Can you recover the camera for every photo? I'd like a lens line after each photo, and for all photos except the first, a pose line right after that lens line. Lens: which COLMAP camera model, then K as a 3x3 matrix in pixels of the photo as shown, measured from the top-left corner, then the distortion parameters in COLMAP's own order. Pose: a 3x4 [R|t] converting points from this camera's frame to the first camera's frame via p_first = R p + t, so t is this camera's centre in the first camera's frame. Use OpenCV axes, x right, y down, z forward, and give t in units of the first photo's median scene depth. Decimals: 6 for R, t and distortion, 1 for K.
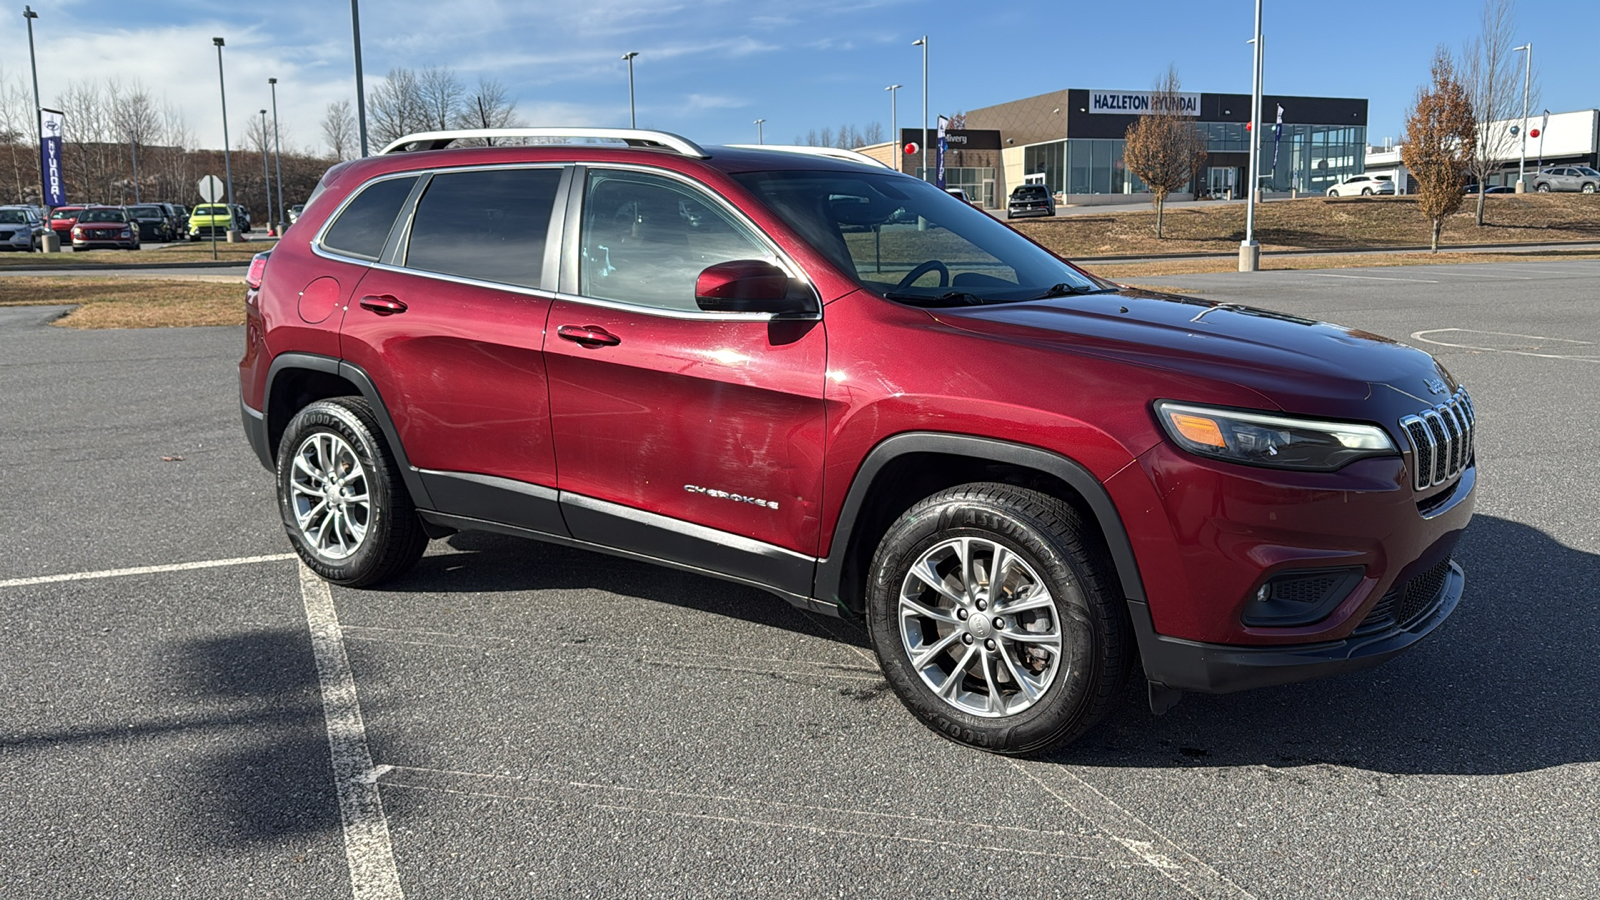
lens RADIAL K [[1269.1, 0, 823.3], [0, 1269.1, 459.8], [0, 0, 1]] dist [0.108437, -0.162995]
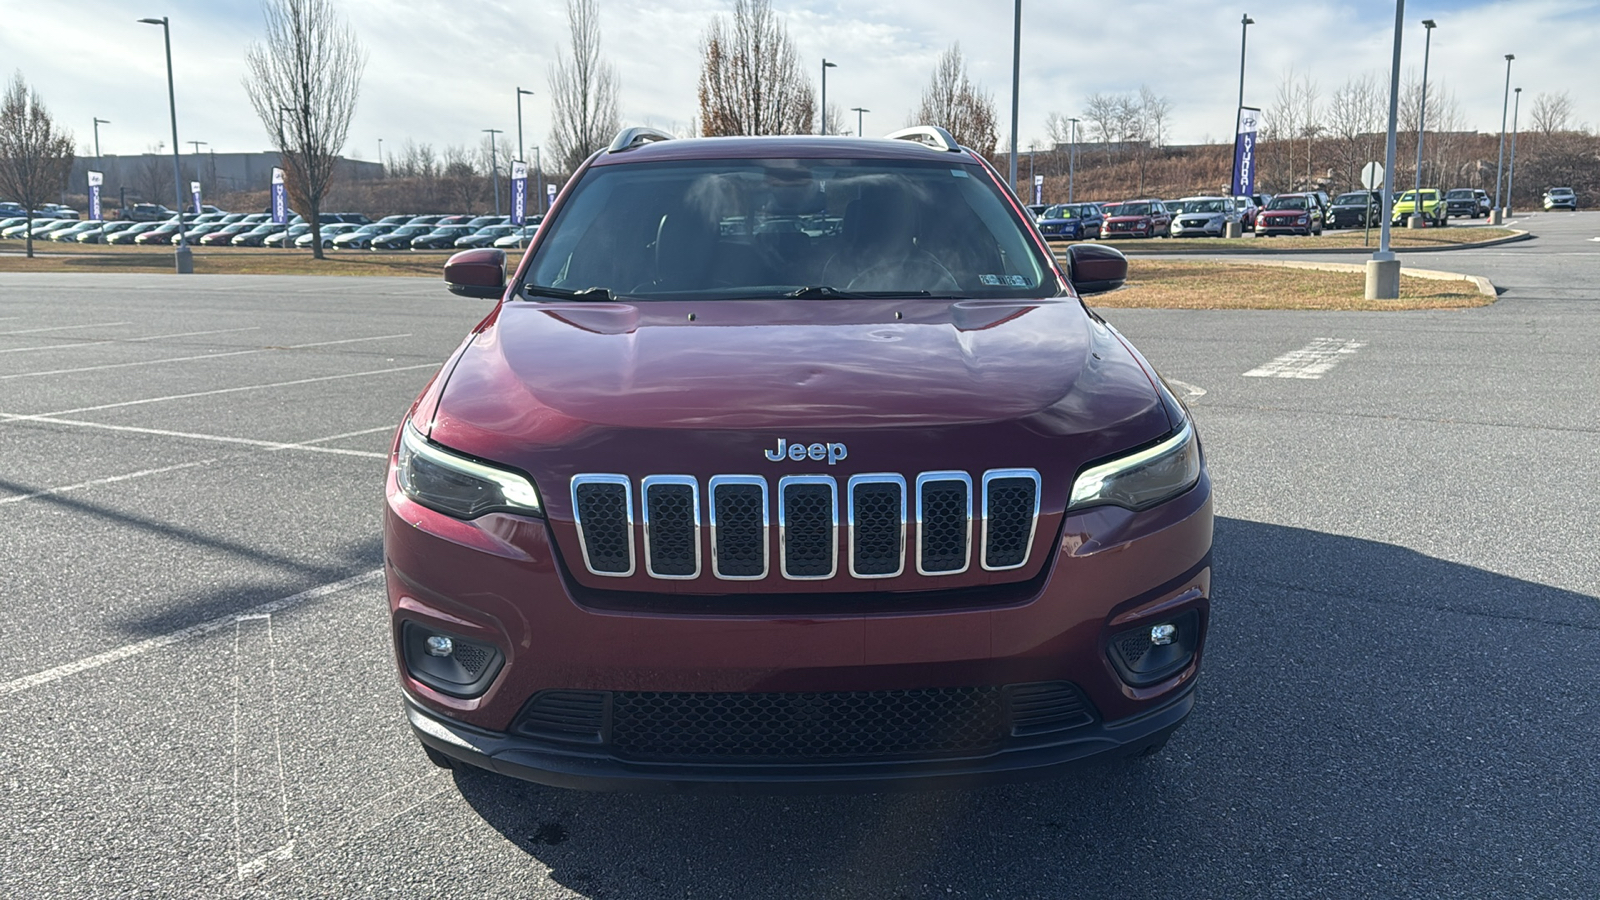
lens RADIAL K [[1274.8, 0, 795.5], [0, 1274.8, 452.1], [0, 0, 1]] dist [0.081442, -0.114898]
pose [[0.591202, 0.141249, -0.794059, 0.785062], [-0.137110, 0.987815, 0.073631, -0.084401], [0.794784, 0.065342, 0.603365, 0.441973]]
